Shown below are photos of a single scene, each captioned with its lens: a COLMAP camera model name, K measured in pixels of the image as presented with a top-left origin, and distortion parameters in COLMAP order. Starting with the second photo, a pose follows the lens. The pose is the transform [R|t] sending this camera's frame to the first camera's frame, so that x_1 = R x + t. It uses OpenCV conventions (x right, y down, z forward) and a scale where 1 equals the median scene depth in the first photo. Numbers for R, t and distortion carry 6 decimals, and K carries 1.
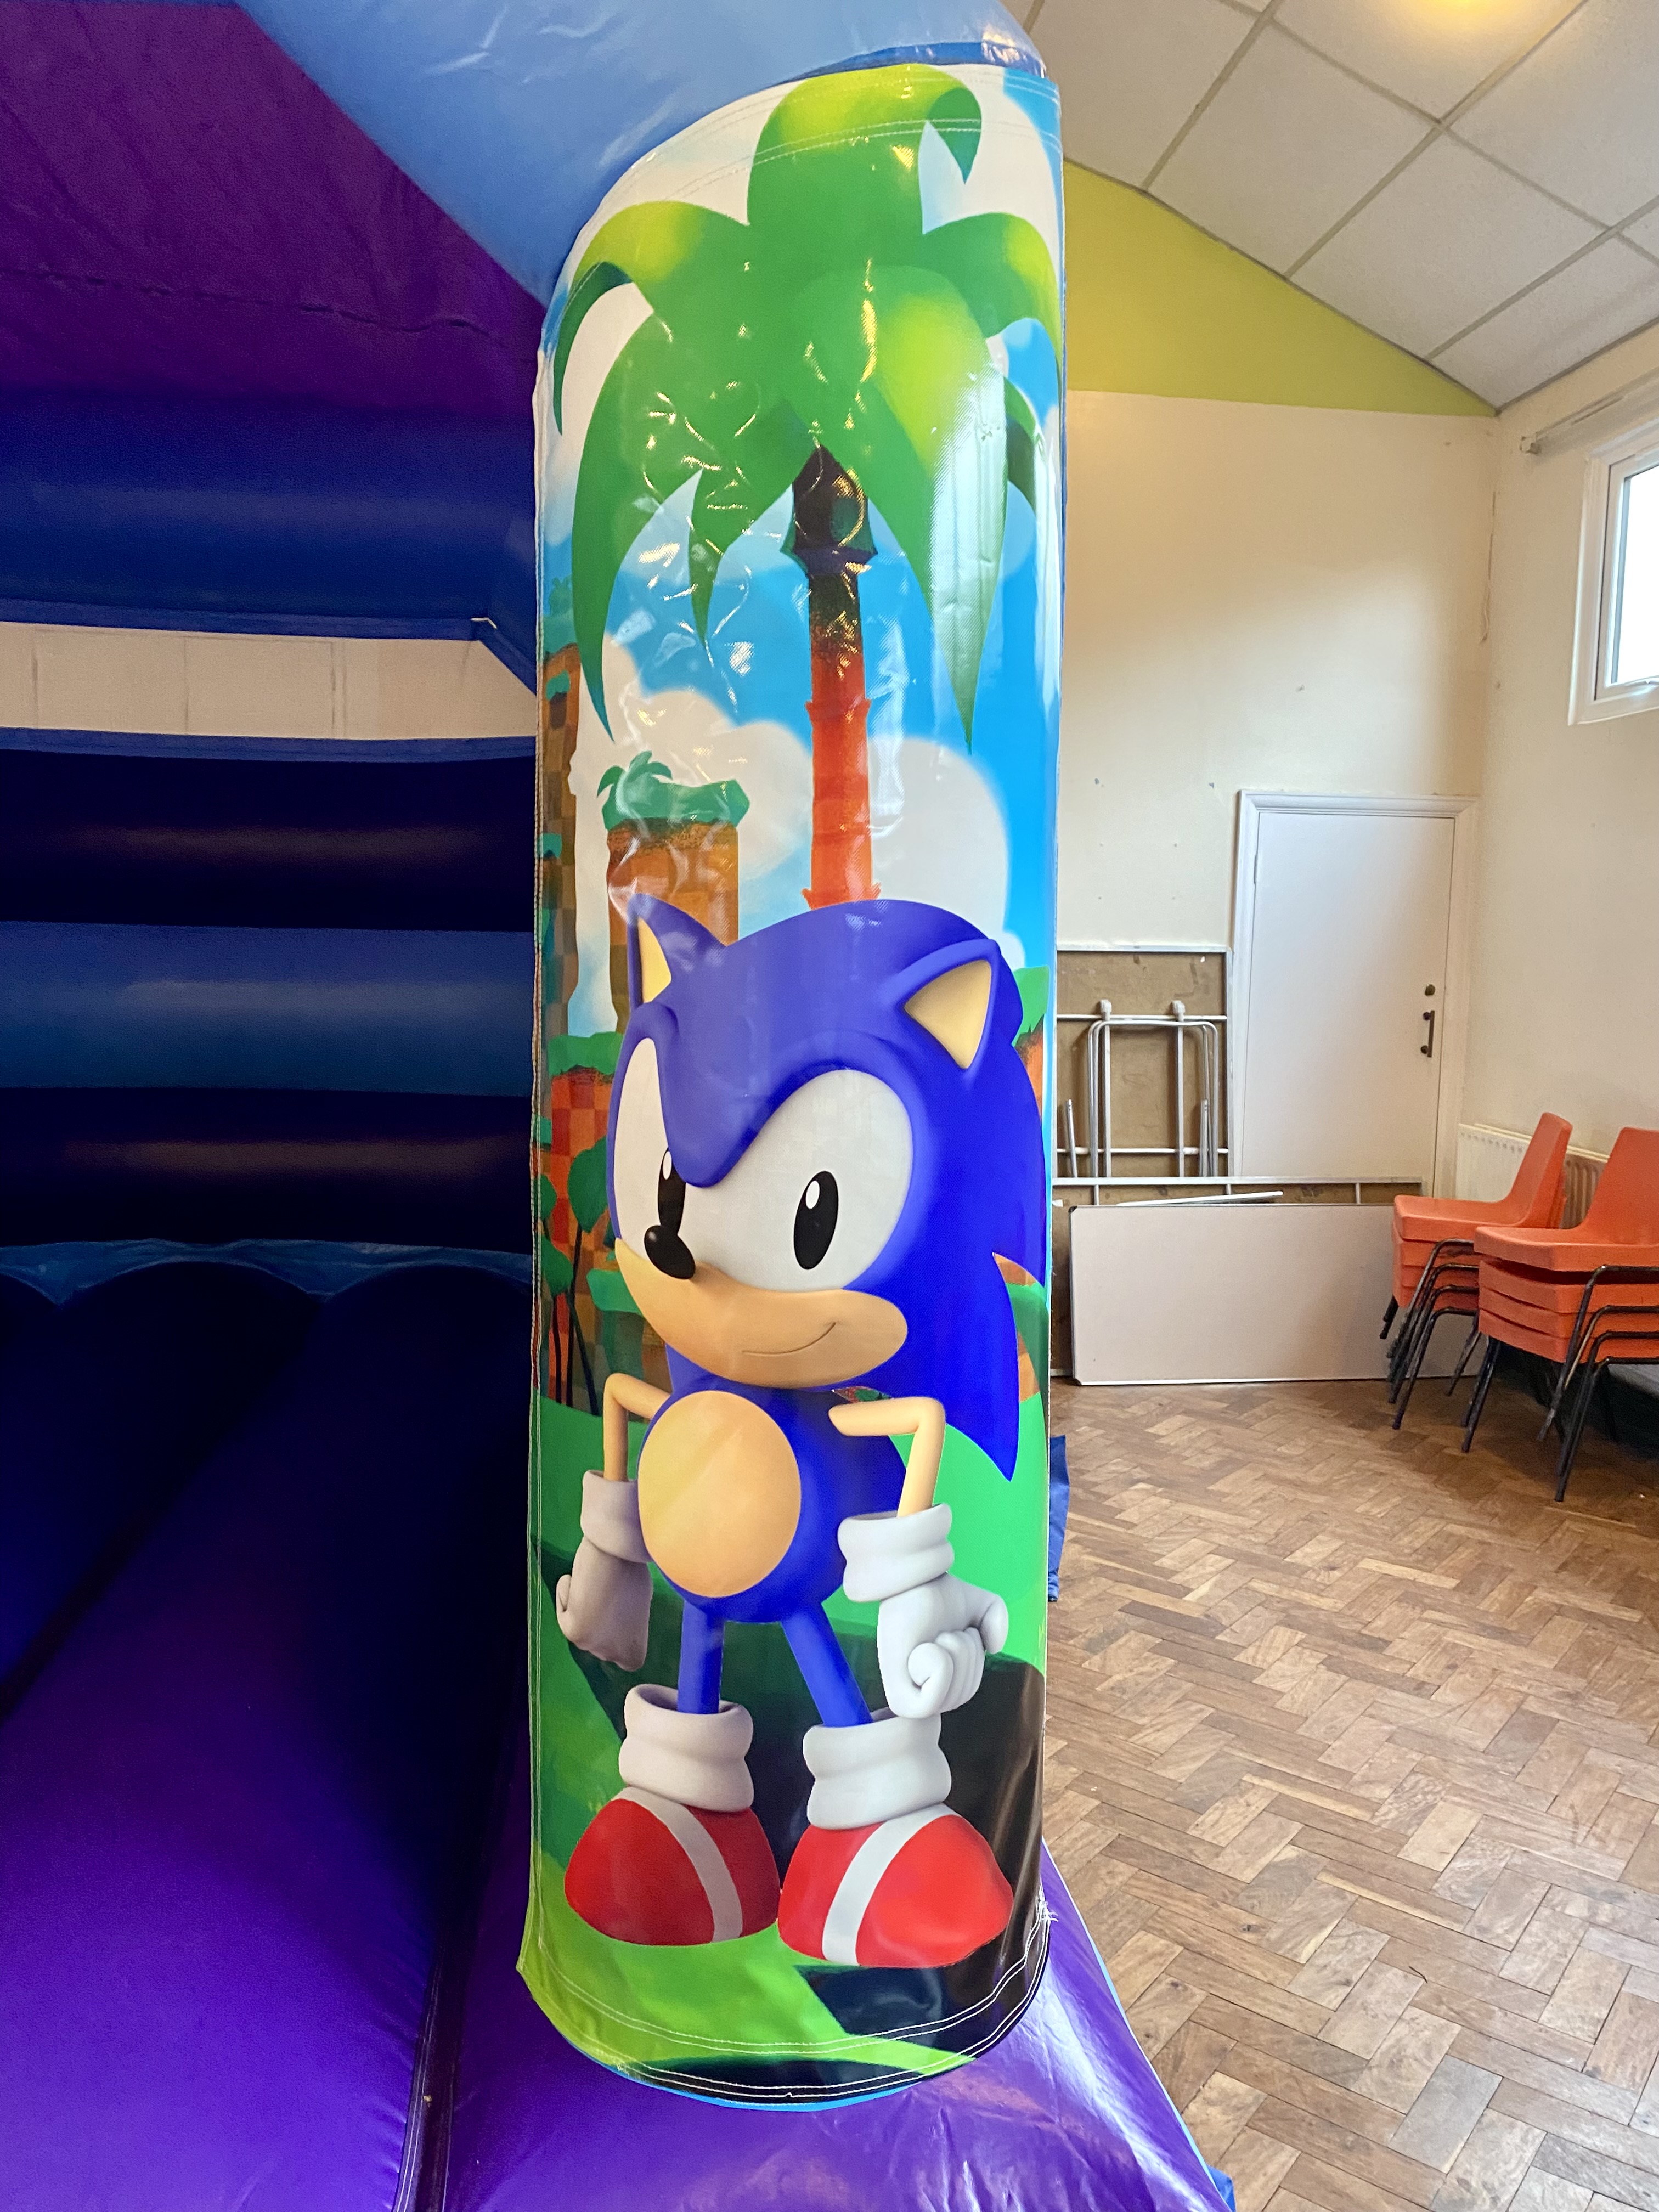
lens RADIAL K [[1667.8, 0, 829.5], [0, 1667.8, 1106.0], [0, 0, 1]] dist [0.001654, 0.000691]
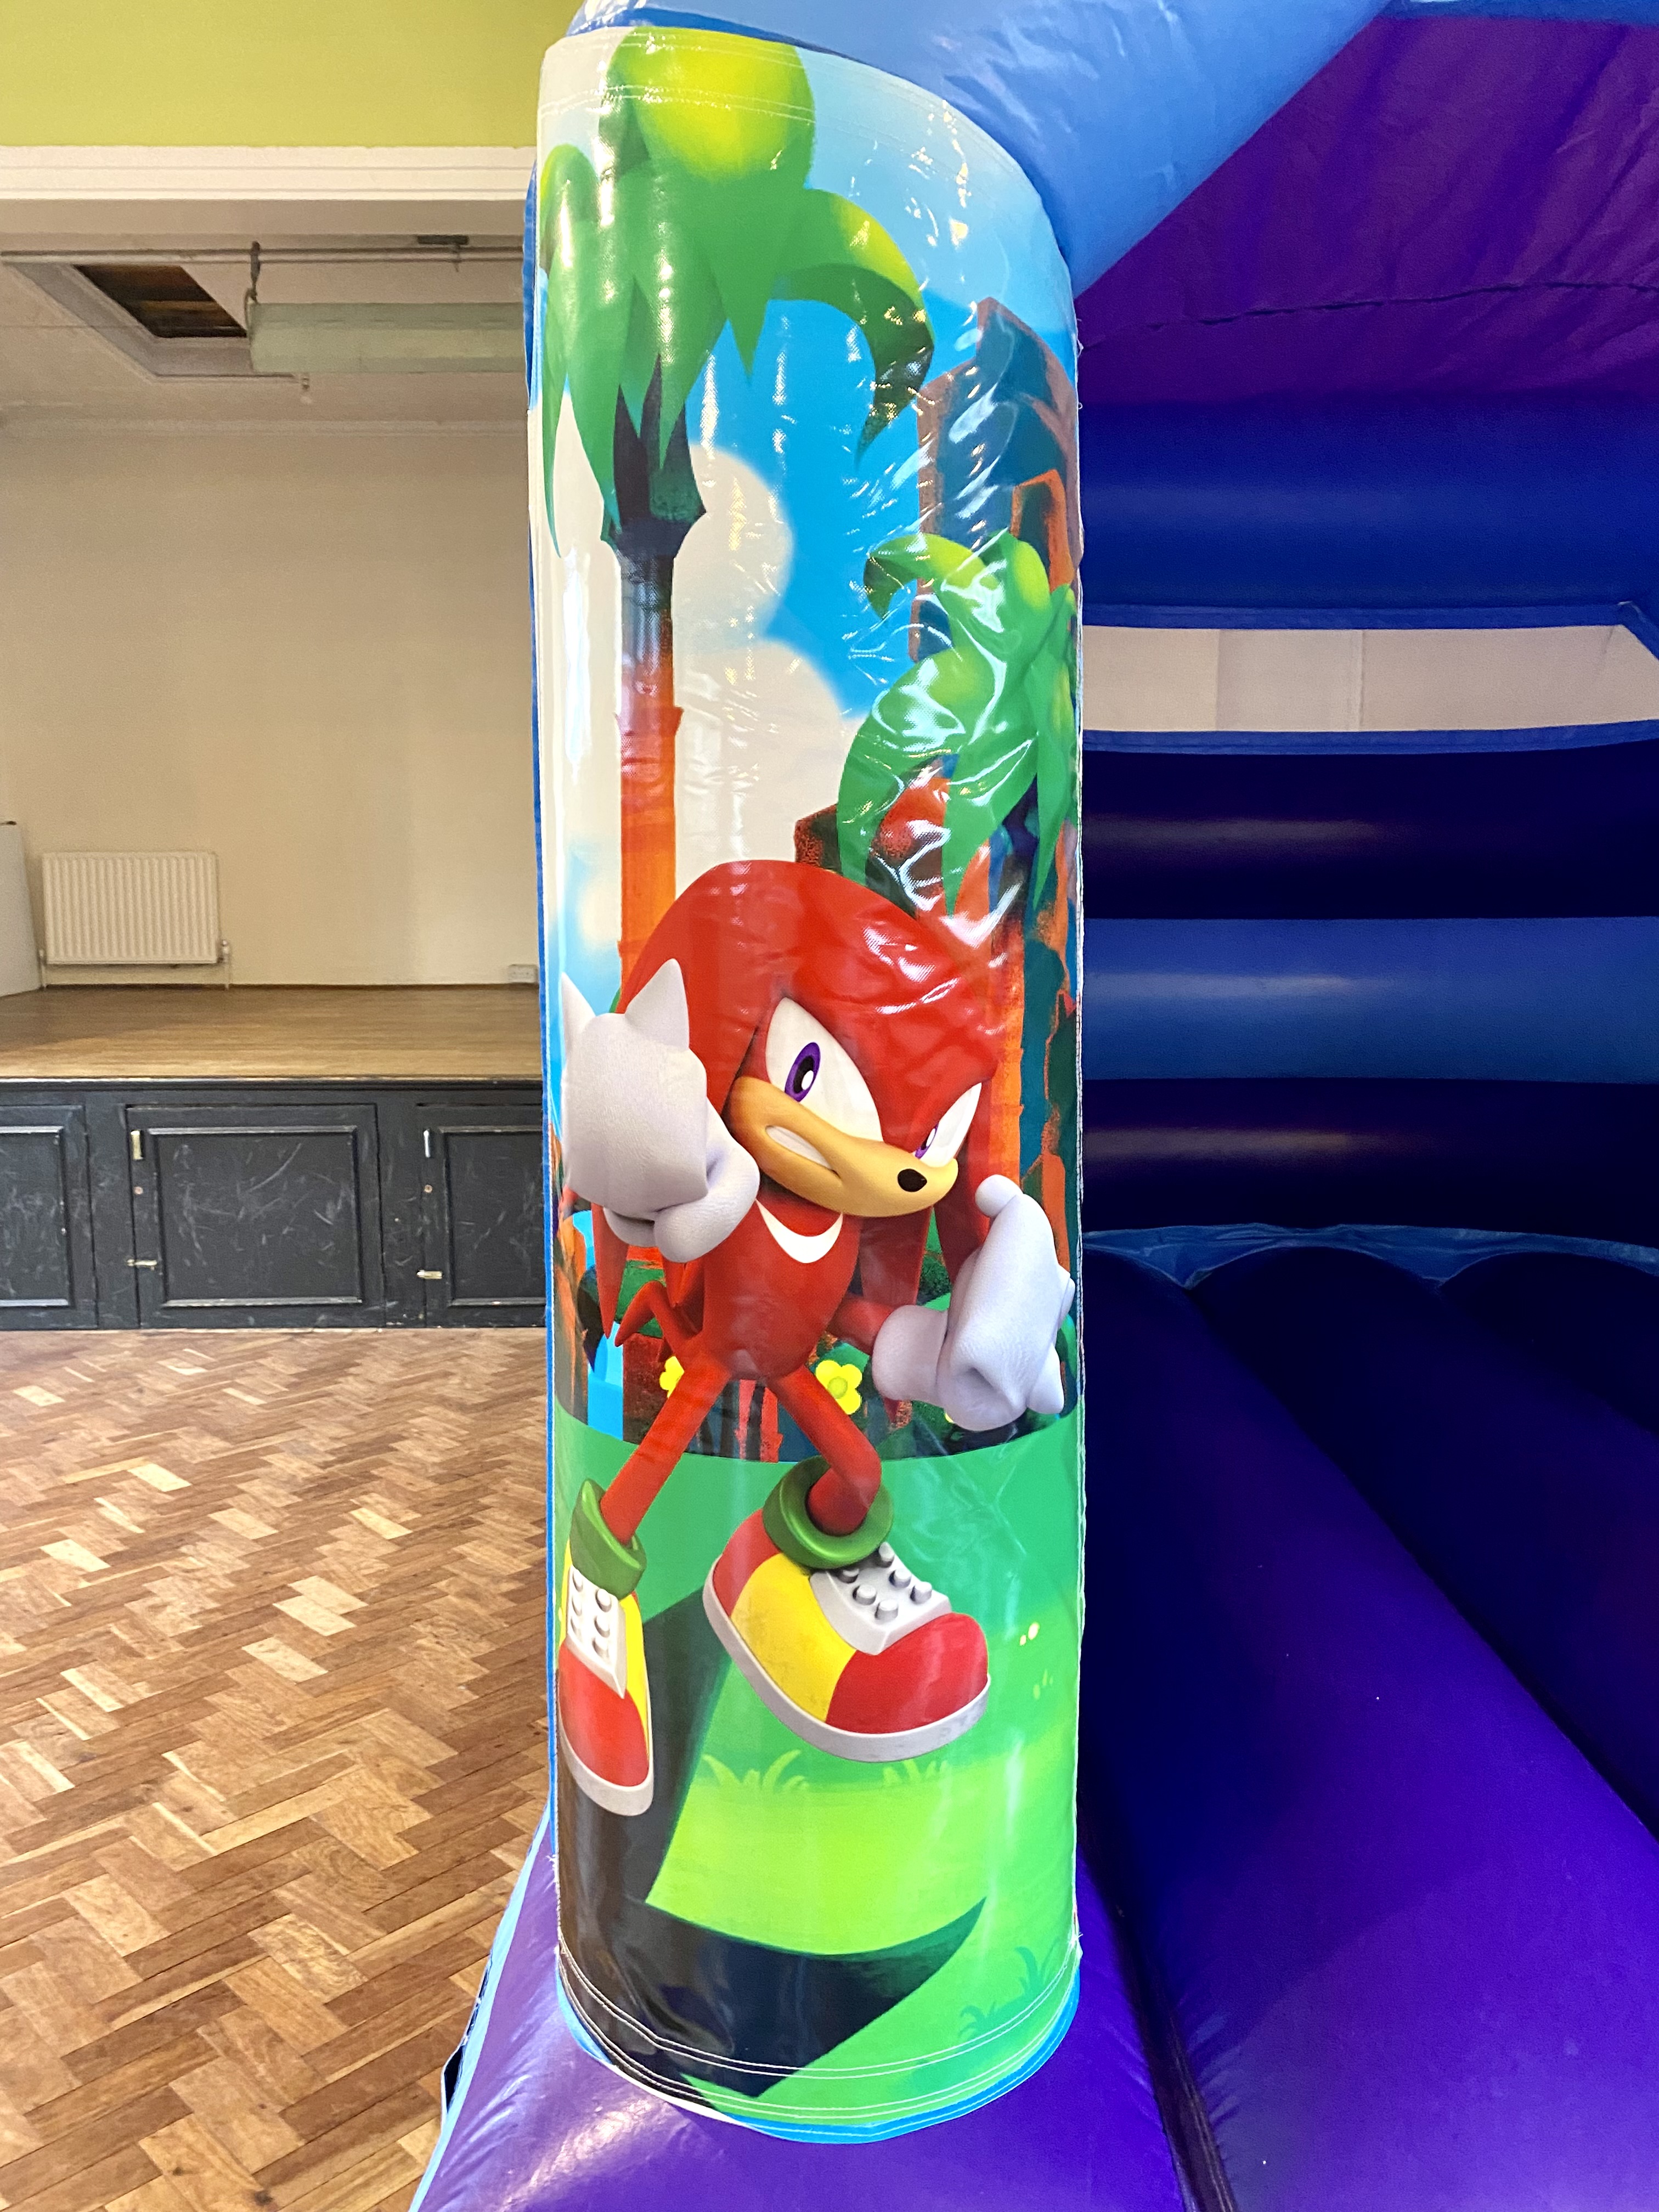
lens RADIAL K [[1667.8, 0, 829.5], [0, 1667.8, 1106.0], [0, 0, 1]] dist [0.001654, 0.000691]
pose [[0.988409, -0.002144, -0.151796, -0.512714], [0.004222, 0.999902, 0.013363, -0.007495], [0.151753, -0.013849, 0.988321, -0.056068]]
